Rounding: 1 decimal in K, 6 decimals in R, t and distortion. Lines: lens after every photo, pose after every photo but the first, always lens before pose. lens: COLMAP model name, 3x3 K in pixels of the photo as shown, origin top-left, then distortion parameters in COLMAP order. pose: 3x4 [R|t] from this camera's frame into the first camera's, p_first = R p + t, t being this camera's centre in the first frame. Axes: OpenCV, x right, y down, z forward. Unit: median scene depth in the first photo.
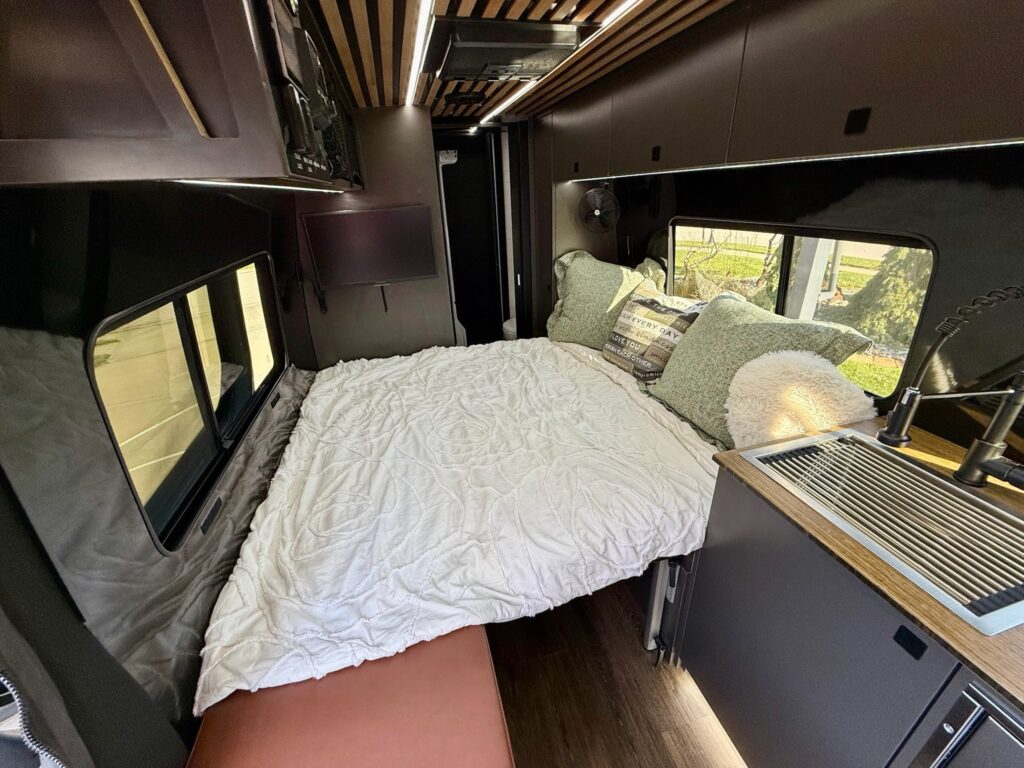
lens RADIAL K [[409.1, 0, 510.7], [0, 409.1, 383.1], [0, 0, 1]] dist [-0.001228, 0.000112]
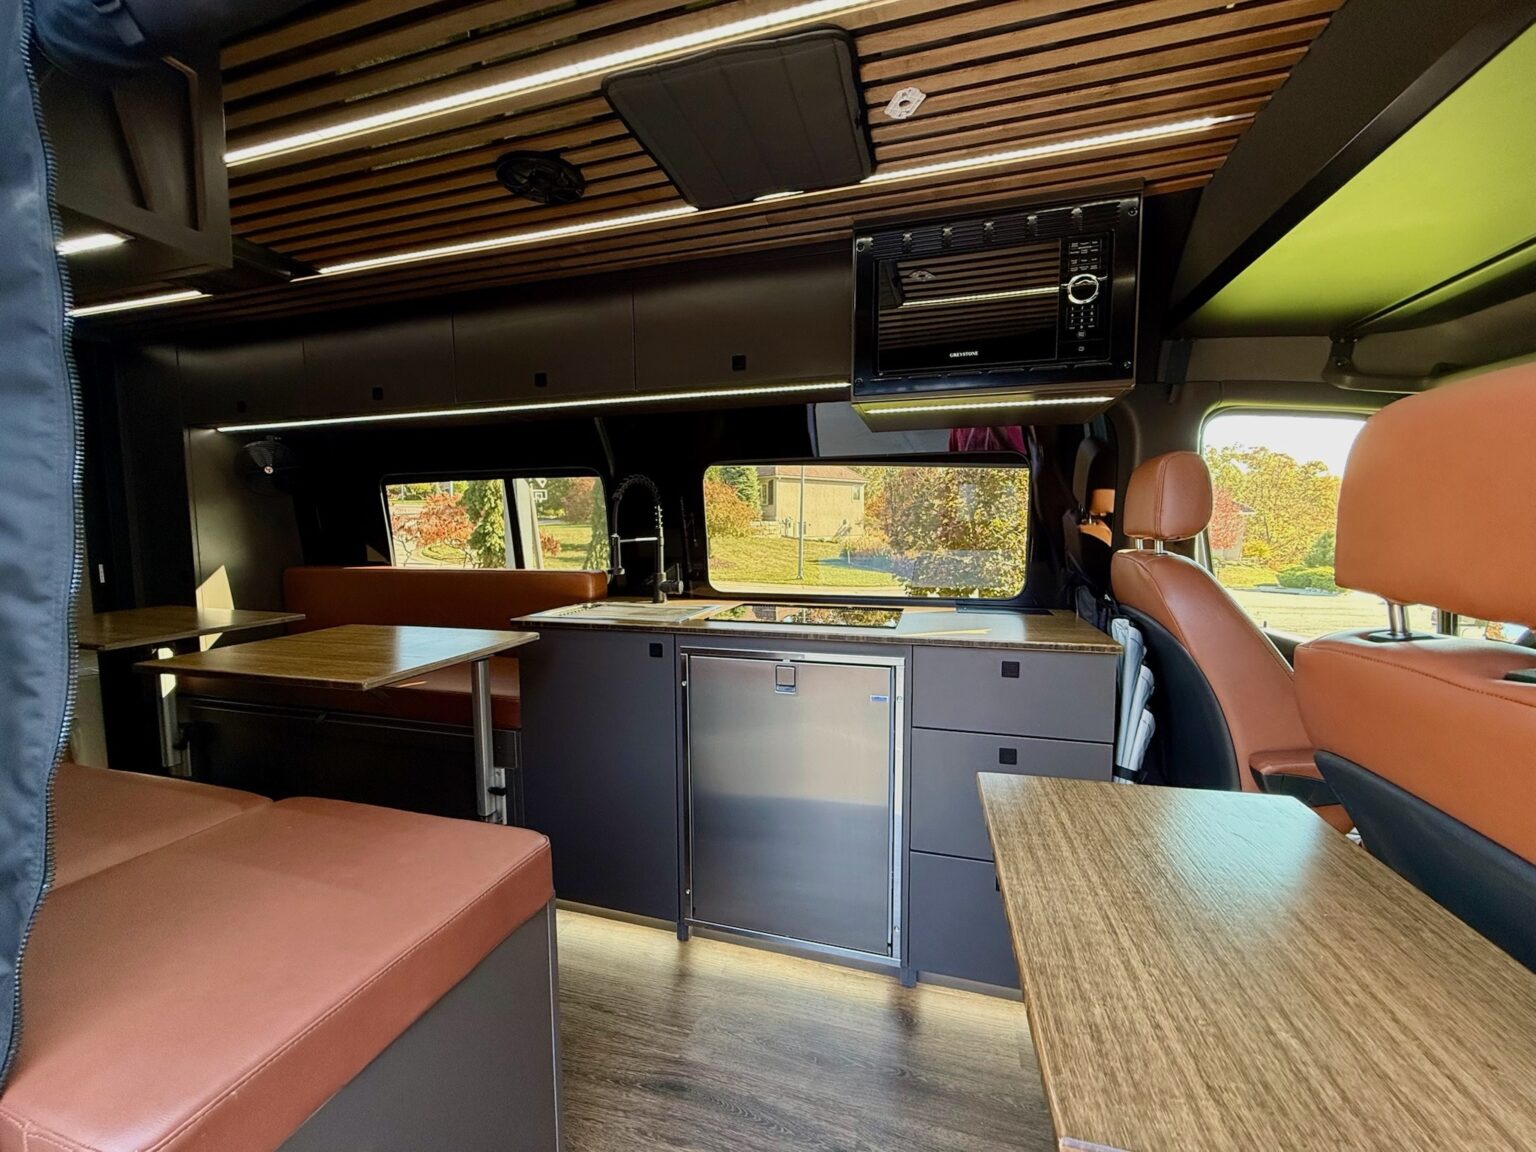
lens RADIAL K [[613.6, 0, 766.1], [0, 613.6, 574.7], [0, 0, 1]] dist [-0.001228, 0.000112]
pose [[0.523517, -0.019109, 0.851801, -0.428647], [0.347883, 0.917410, -0.193228, 0.466618], [-0.777758, 0.397485, 0.486927, -0.323866]]
